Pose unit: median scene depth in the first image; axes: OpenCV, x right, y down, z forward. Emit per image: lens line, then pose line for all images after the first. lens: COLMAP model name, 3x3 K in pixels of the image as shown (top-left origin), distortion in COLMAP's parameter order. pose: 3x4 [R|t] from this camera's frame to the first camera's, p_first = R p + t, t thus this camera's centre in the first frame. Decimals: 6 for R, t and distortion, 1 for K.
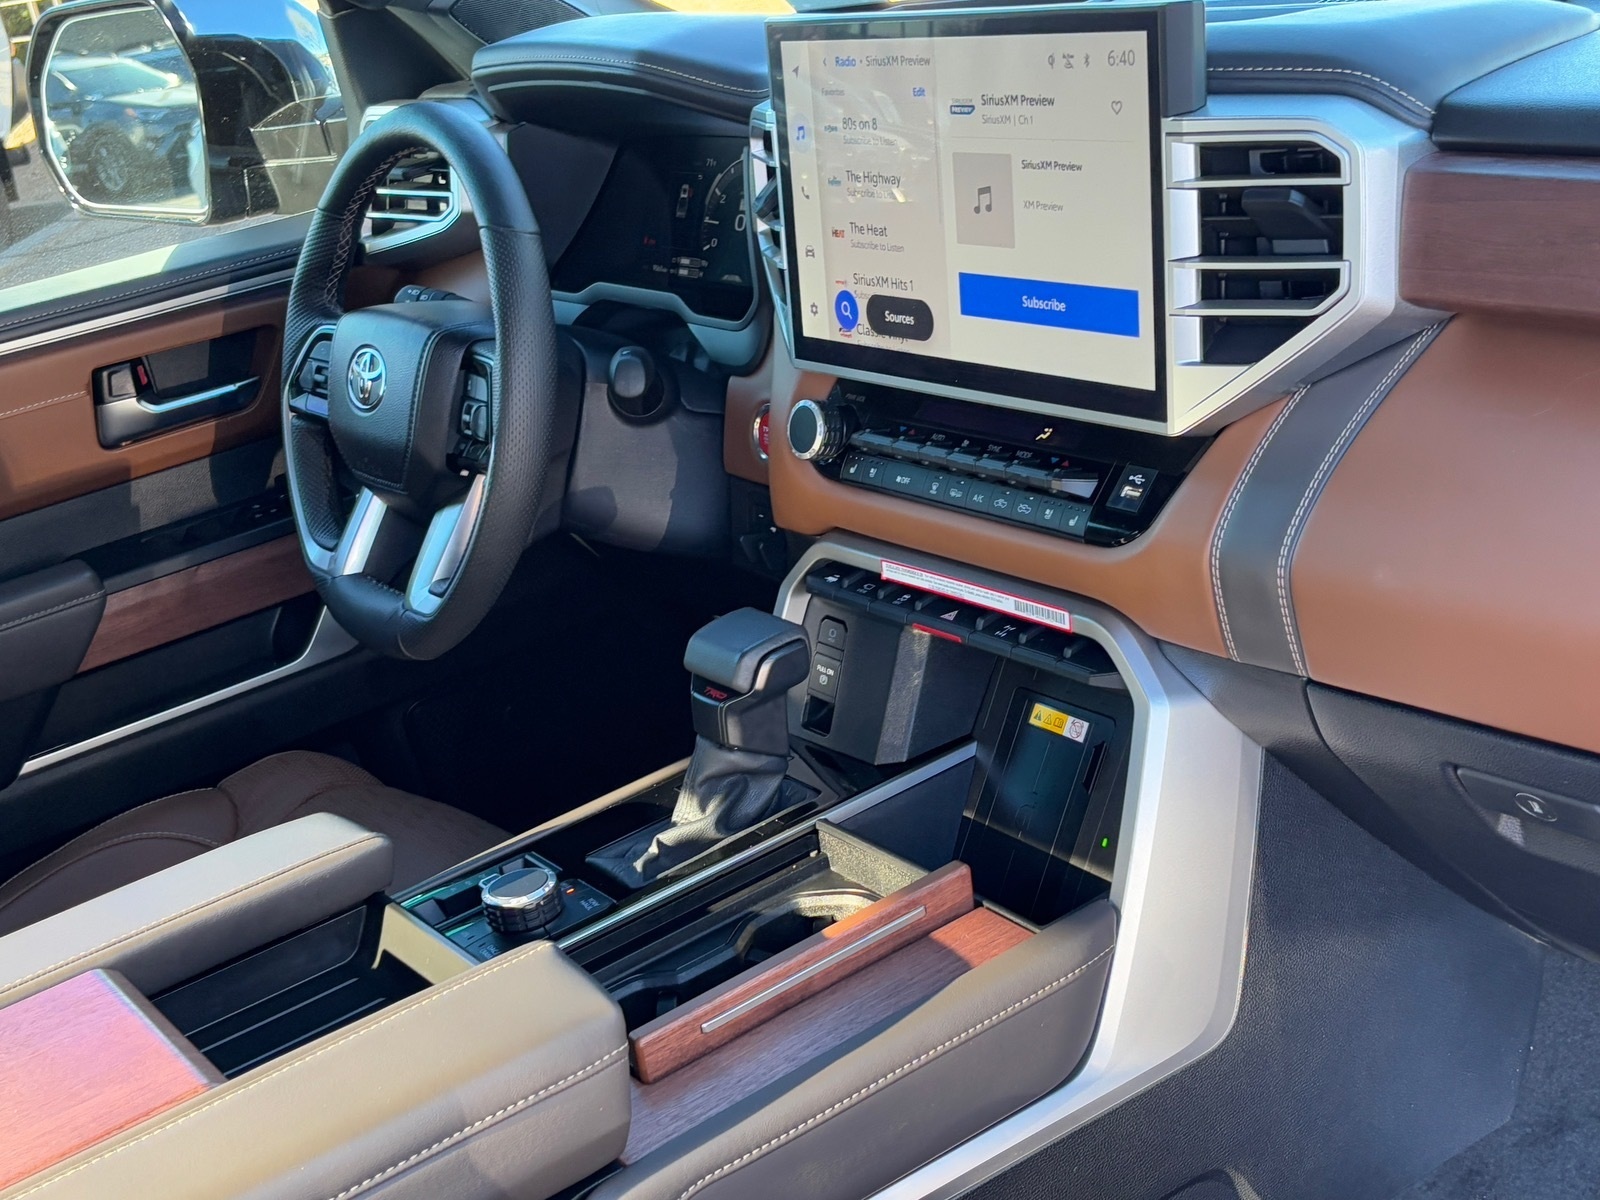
lens RADIAL K [[2168.6, 0, 805.7], [0, 2168.6, 604.3], [0, 0, 1]] dist [0.393538, -1.762309]
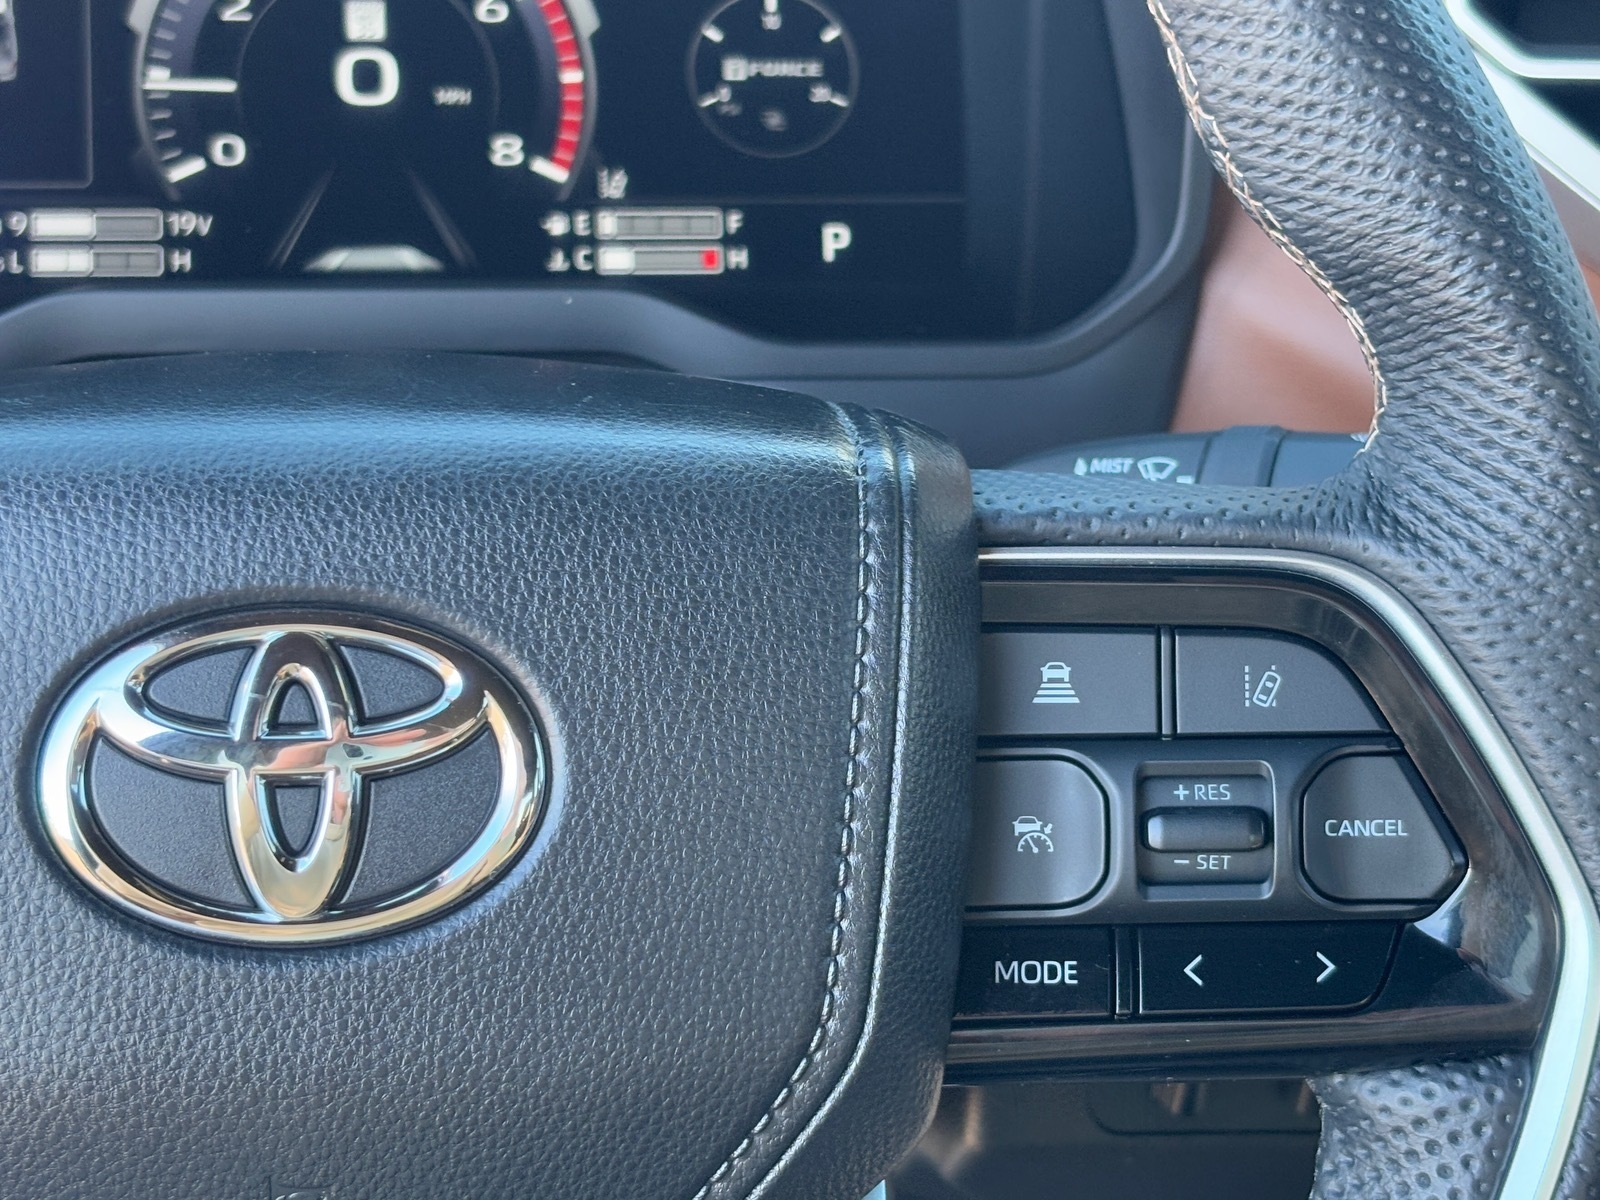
lens RADIAL K [[2819.7, 0, 825.8], [0, 2819.7, 596.7], [0, 0, 1]] dist [0.301251, -1.502119]
pose [[0.473928, -0.139545, 0.869436, -0.464665], [0.211315, 0.976535, 0.041547, -0.140465], [-0.854832, 0.164035, 0.492295, 1.001372]]
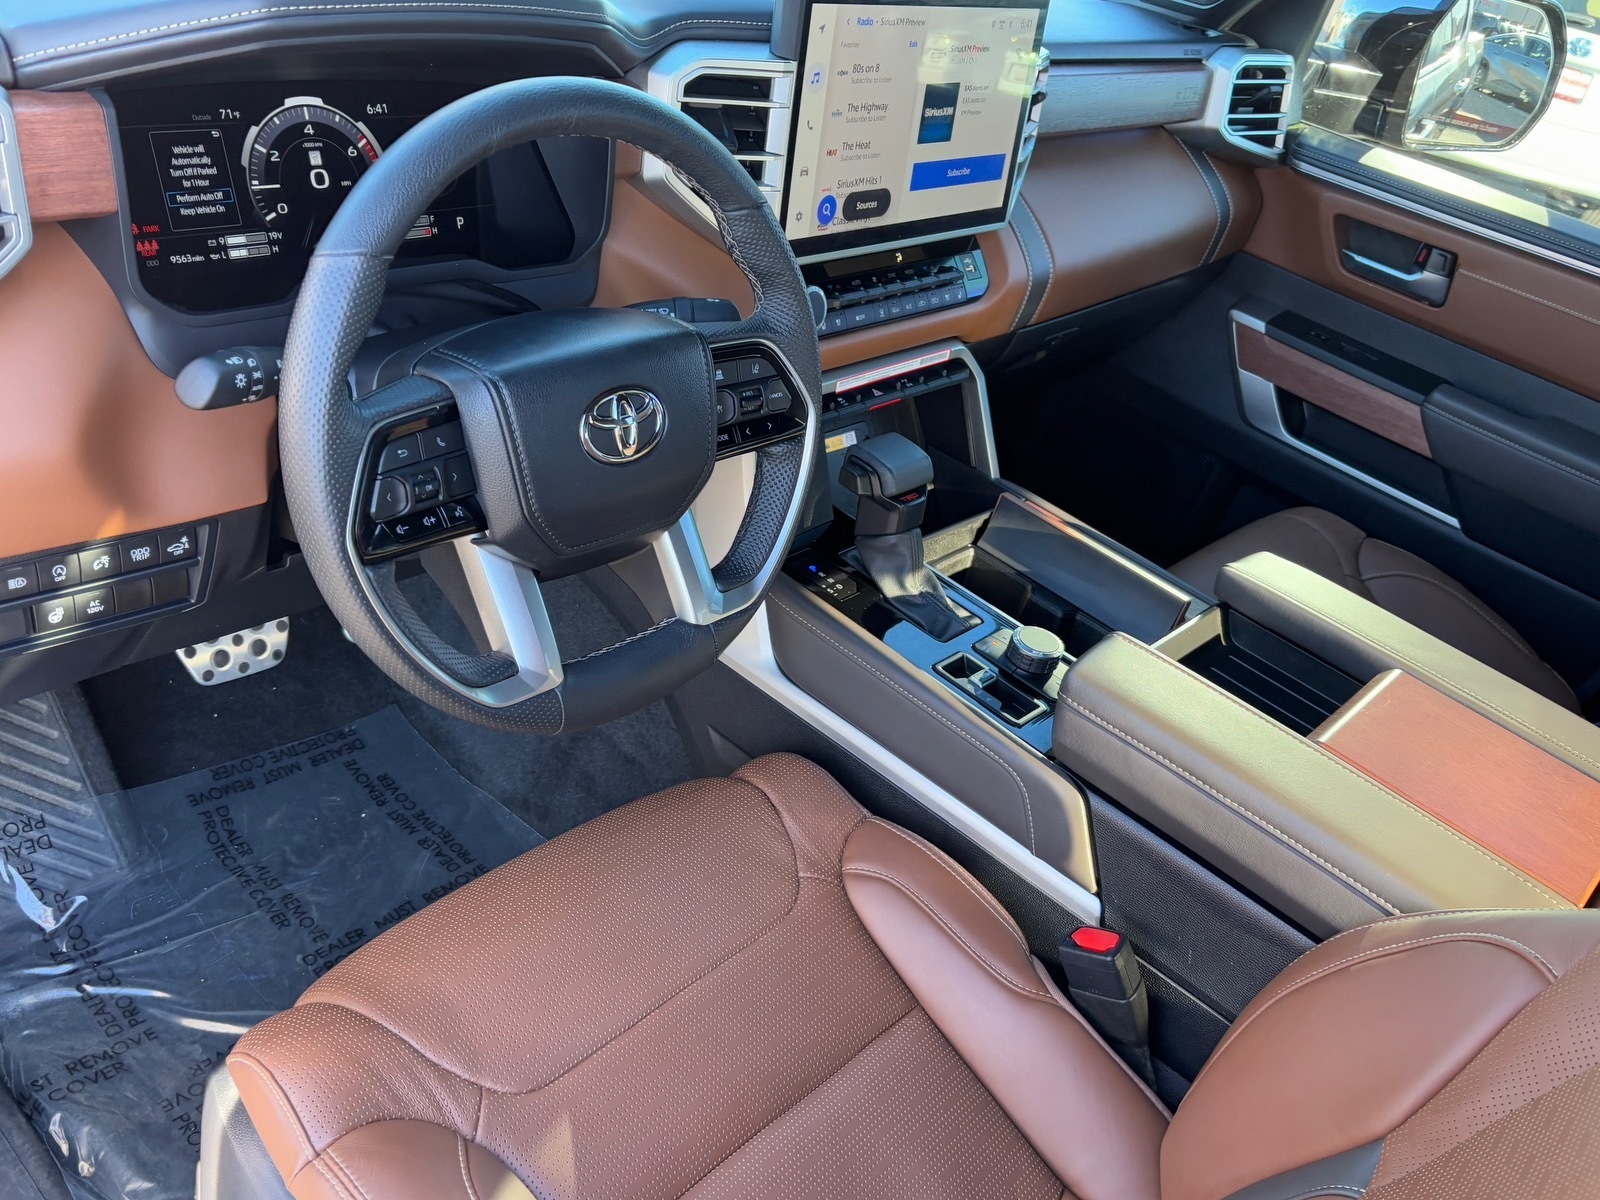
lens RADIAL K [[1372.2, 0, 801.4], [0, 1372.2, 624.6], [0, 0, 1]] dist [-0.008872, 0.060326]
pose [[-0.229642, -0.437567, 0.869367, -0.849851], [0.173648, 0.860487, 0.478966, -0.331906], [-0.957659, 0.260954, -0.121621, 1.216865]]
